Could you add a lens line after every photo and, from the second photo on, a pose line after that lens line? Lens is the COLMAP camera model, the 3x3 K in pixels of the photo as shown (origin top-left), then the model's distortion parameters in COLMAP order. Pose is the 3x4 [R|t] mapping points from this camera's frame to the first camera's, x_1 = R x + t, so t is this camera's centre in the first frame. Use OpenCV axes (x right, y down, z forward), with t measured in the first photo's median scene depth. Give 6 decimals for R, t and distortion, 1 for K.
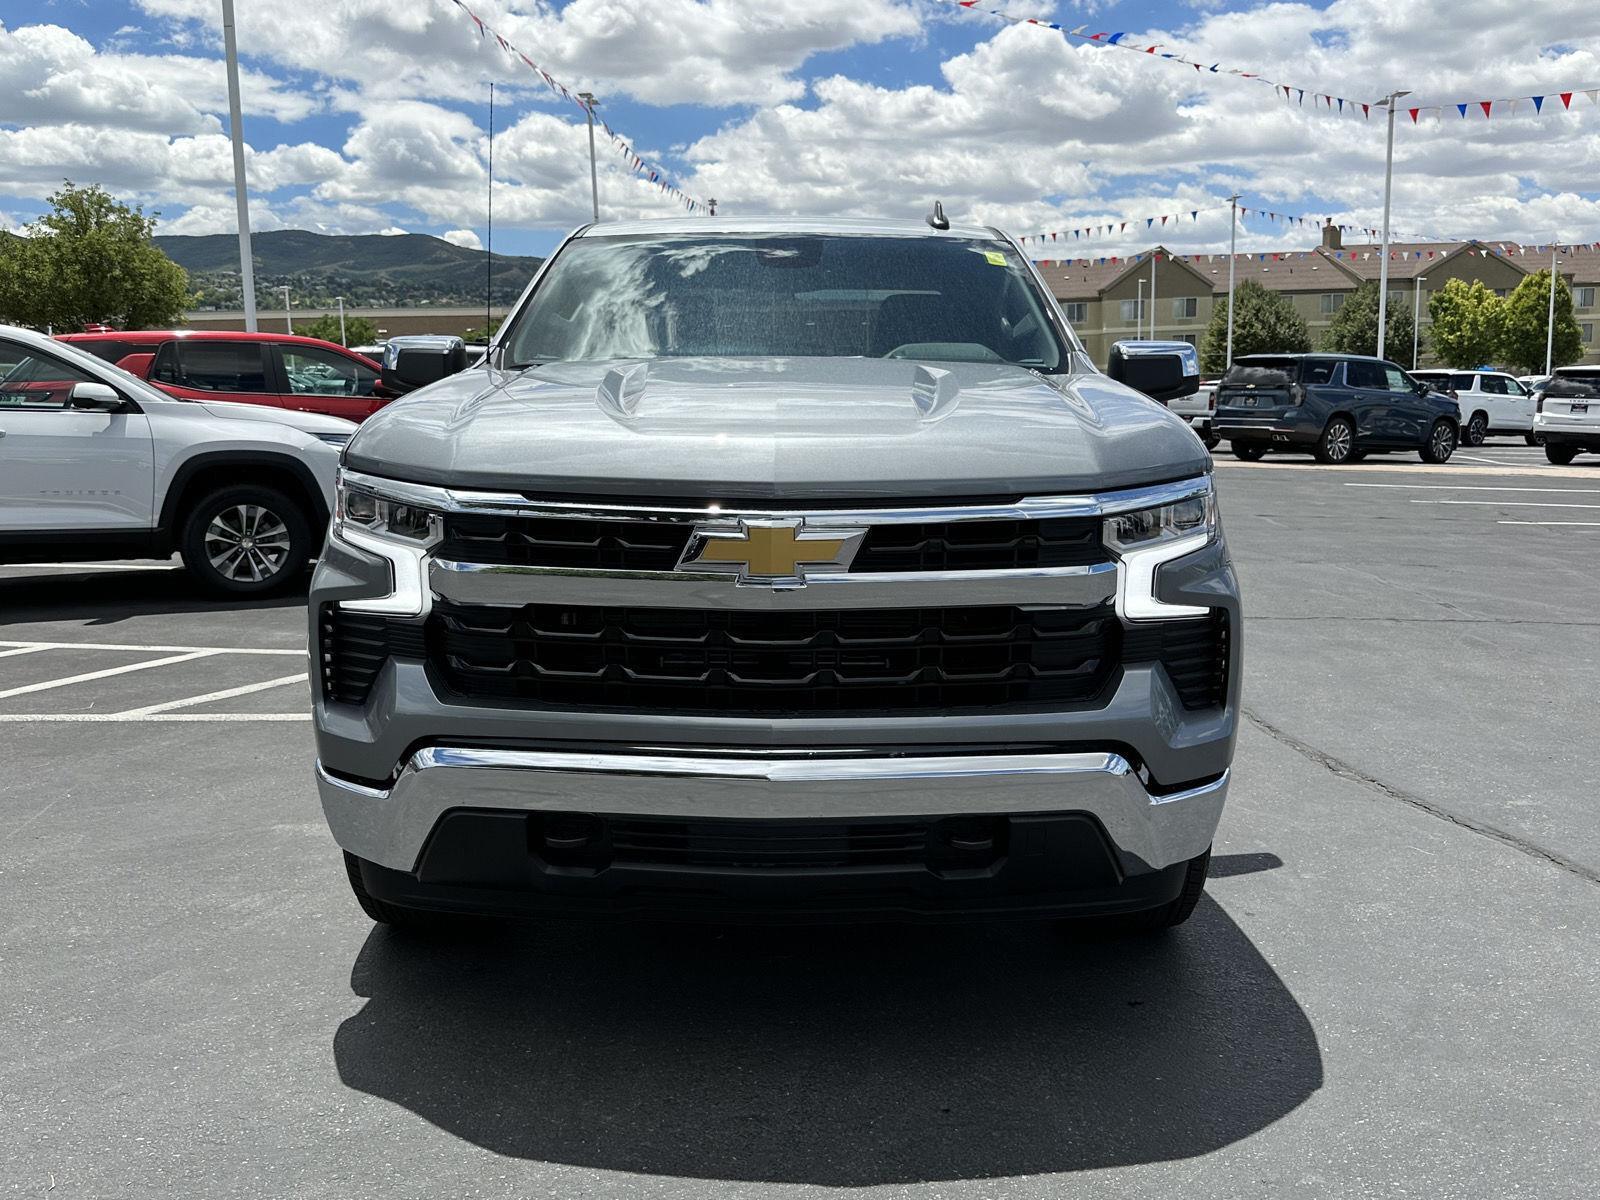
lens RADIAL K [[1427.2, 0, 800.0], [0, 1427.2, 600.0], [0, 0, 1]] dist [-0.024401, 0.013043]
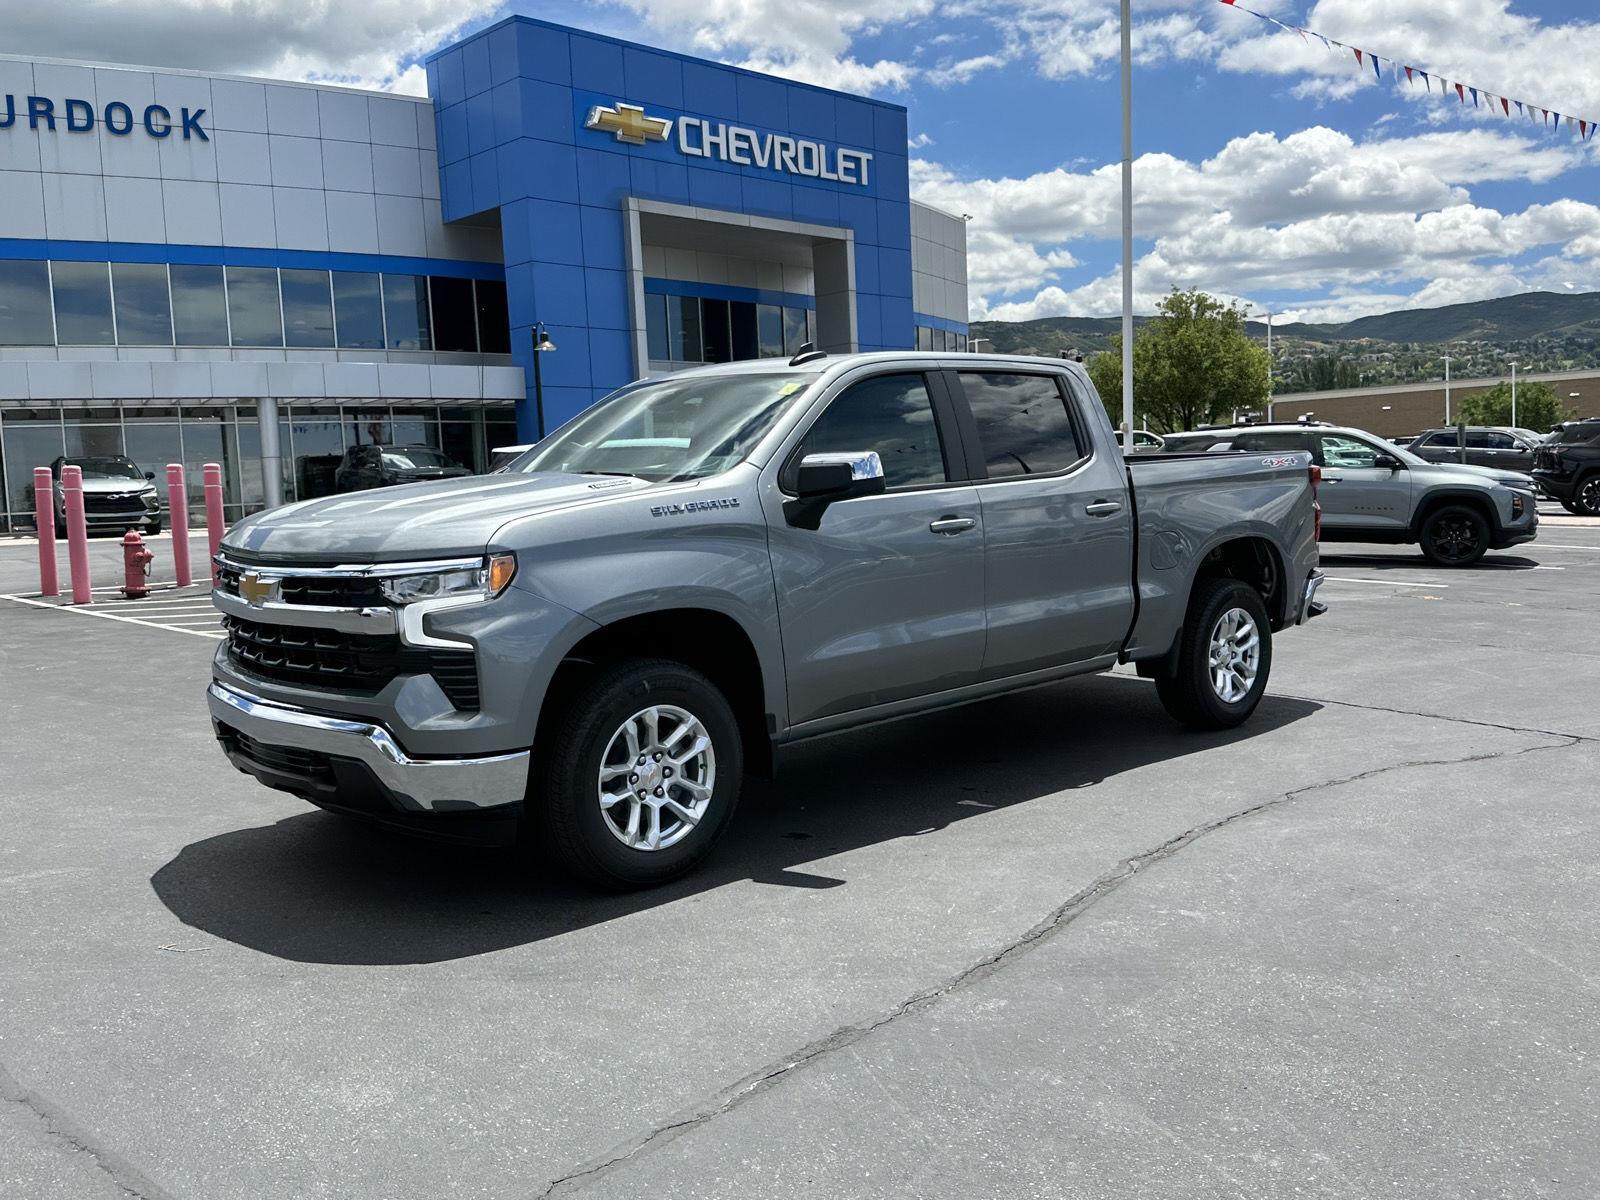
lens RADIAL K [[1427.2, 0, 800.0], [0, 1427.2, 600.0], [0, 0, 1]] dist [-0.024401, 0.013043]
pose [[0.668093, 0.049981, -0.742397, 1.866908], [-0.085422, 0.996297, -0.009798, -0.063407], [0.739158, 0.069963, 0.669888, 0.264854]]
